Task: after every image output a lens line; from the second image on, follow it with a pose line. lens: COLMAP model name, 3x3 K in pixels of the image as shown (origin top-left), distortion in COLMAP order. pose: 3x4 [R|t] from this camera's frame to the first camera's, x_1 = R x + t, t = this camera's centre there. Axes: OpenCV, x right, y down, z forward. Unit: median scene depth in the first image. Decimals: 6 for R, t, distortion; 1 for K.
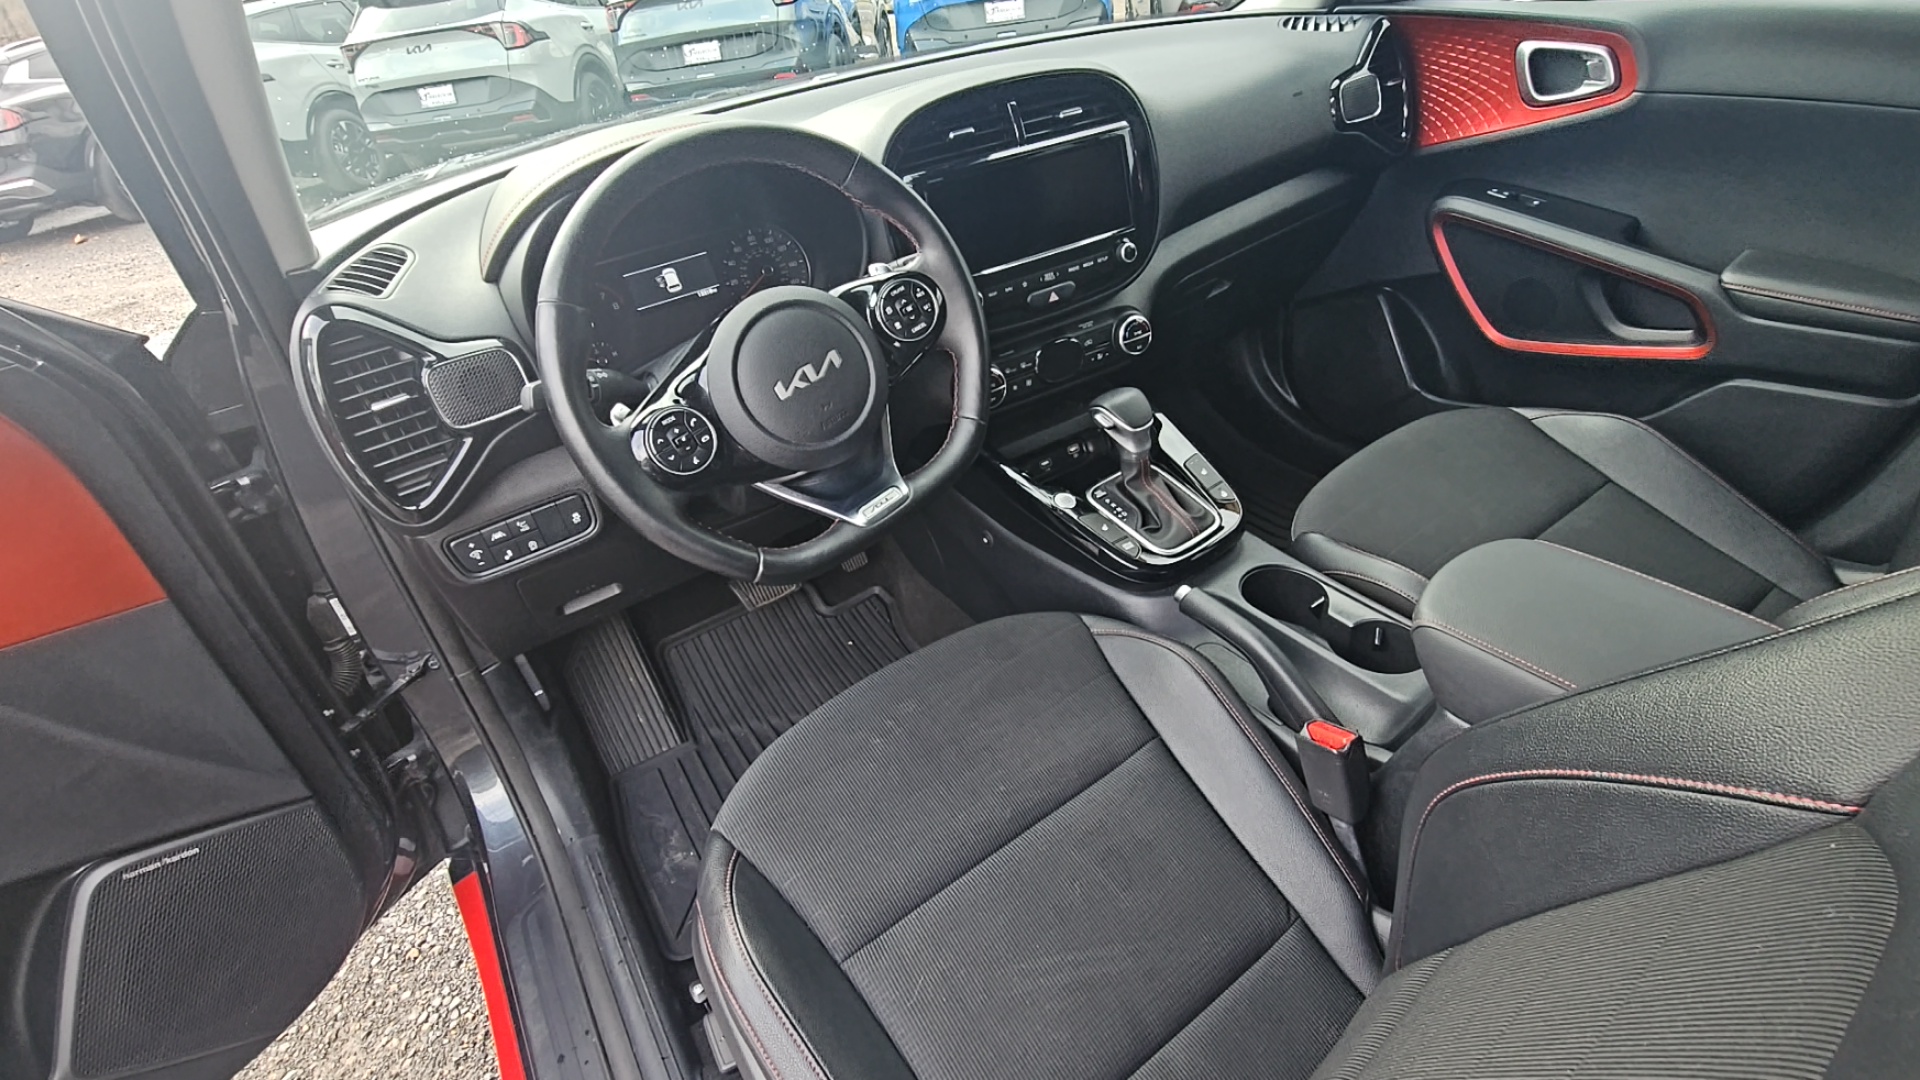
lens RADIAL K [[863.1, 0, 961.1], [0, 863.1, 542.8], [0, 0, 1]] dist [0.014670, -0.009514]
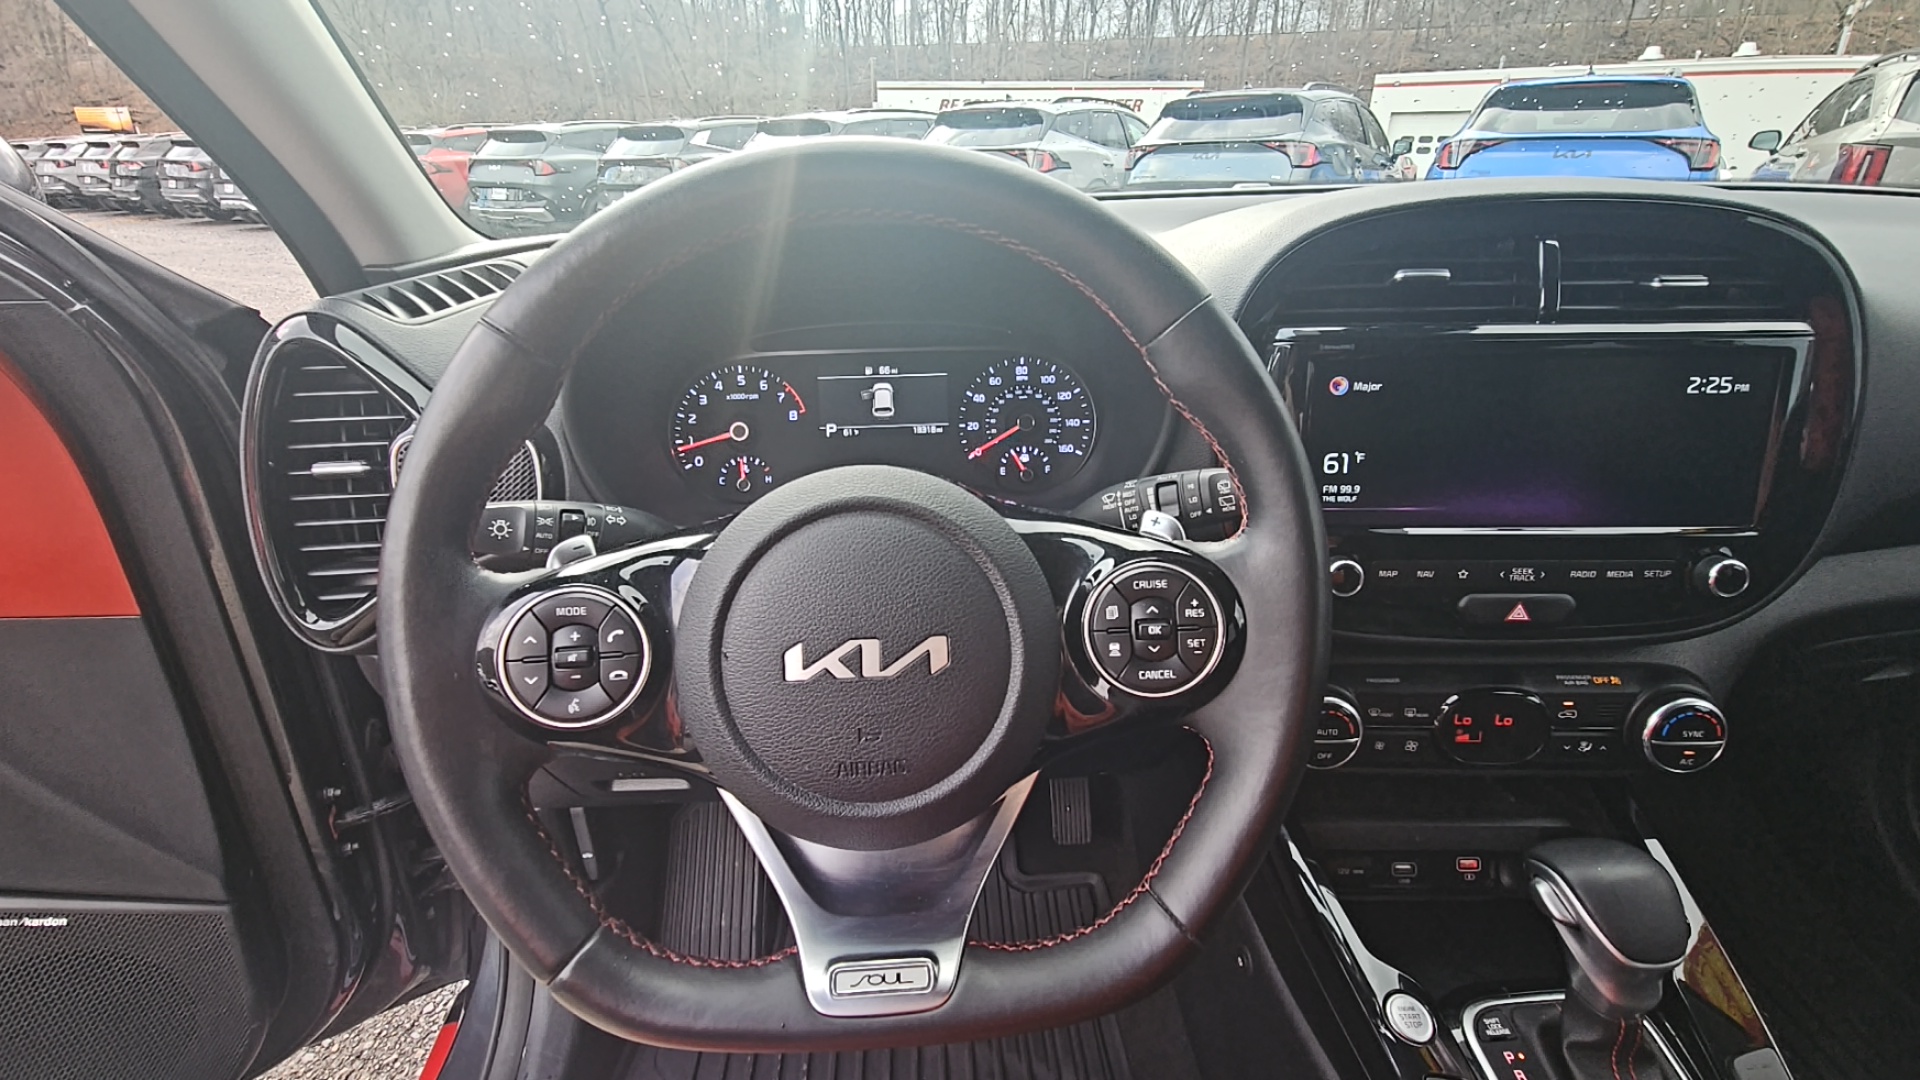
lens RADIAL K [[863.1, 0, 961.6], [0, 863.1, 537.5], [0, 0, 1]] dist [0.014670, -0.009514]
pose [[0.854717, 0.306793, -0.418731, 0.027797], [-0.366945, 0.927655, -0.069343, -0.170082], [0.367164, 0.212920, 0.905459, 0.413375]]
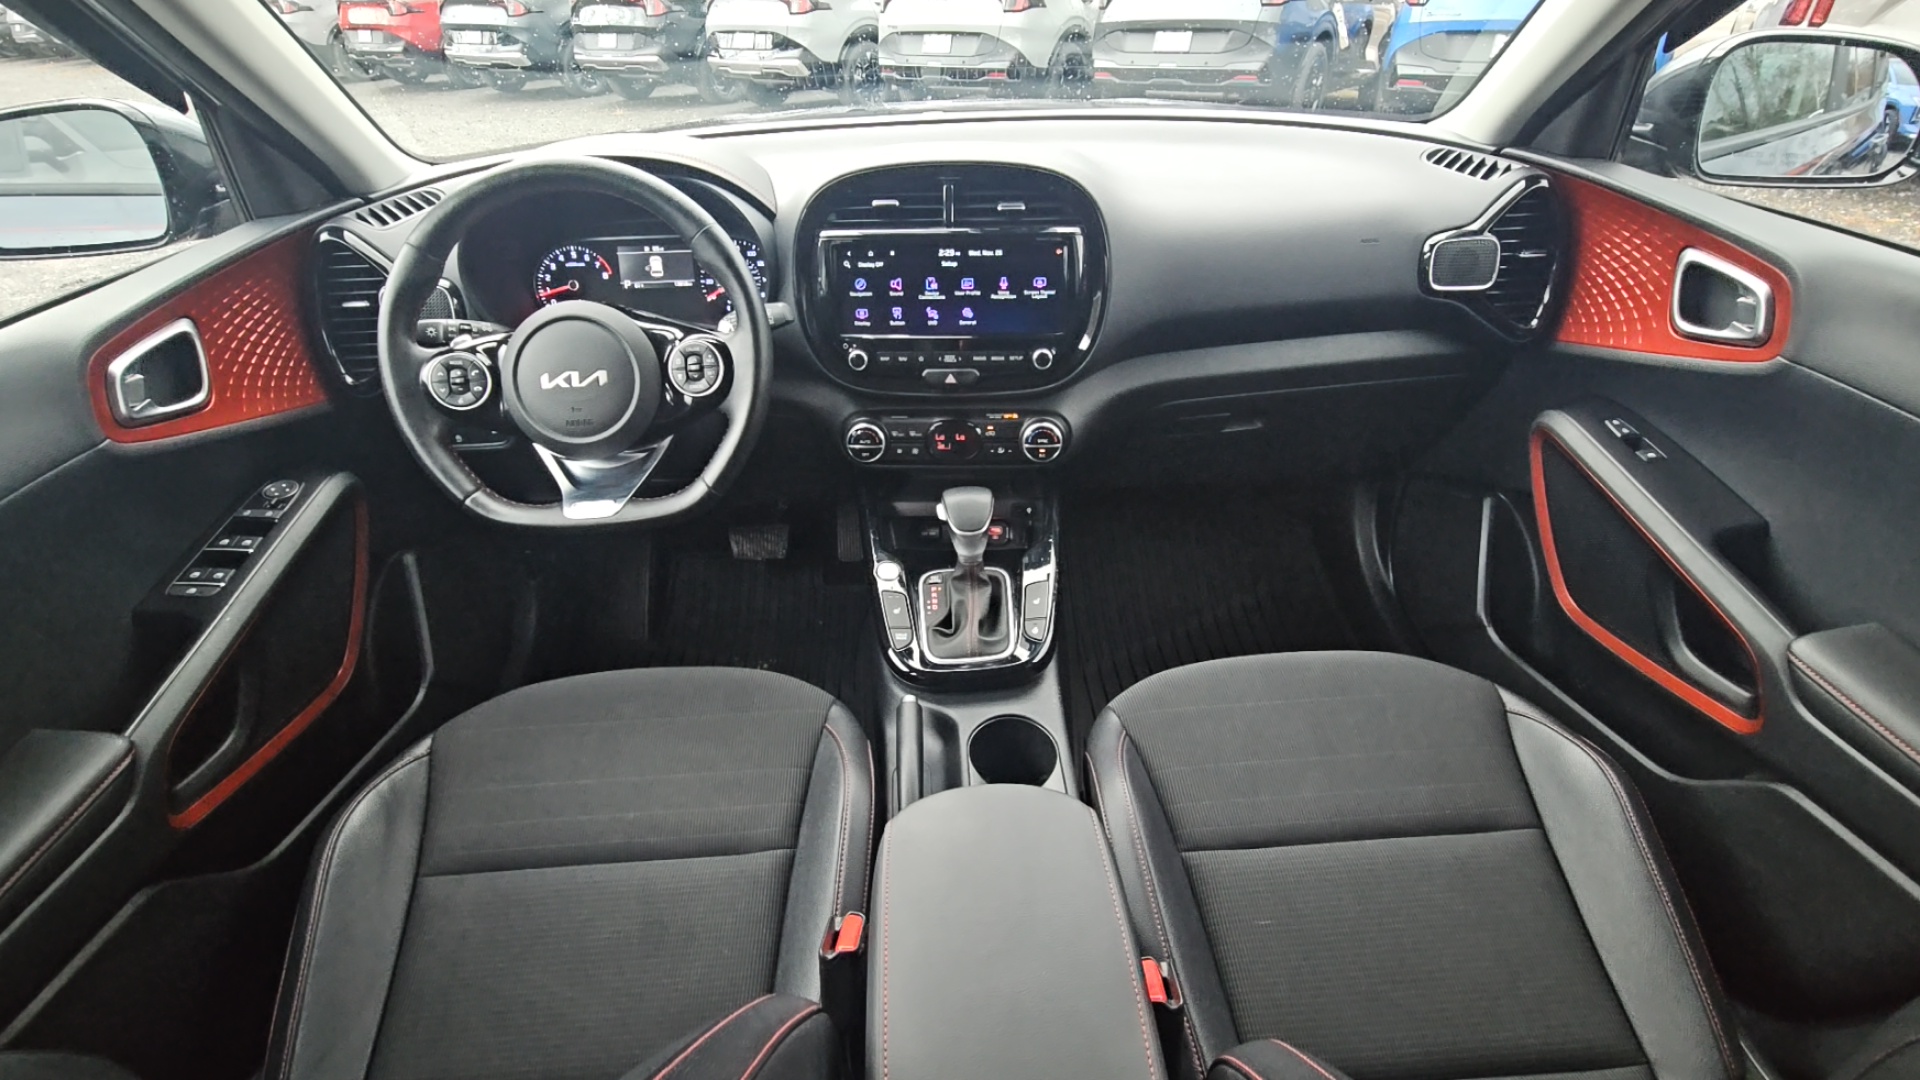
lens RADIAL K [[863.1, 0, 954.5], [0, 863.1, 528.8], [0, 0, 1]] dist [0.014670, -0.009514]
pose [[0.848736, 0.368394, -0.379385, 0.545493], [-0.366356, 0.926983, 0.080537, -0.203678], [0.381353, 0.070635, 0.921727, 0.095769]]
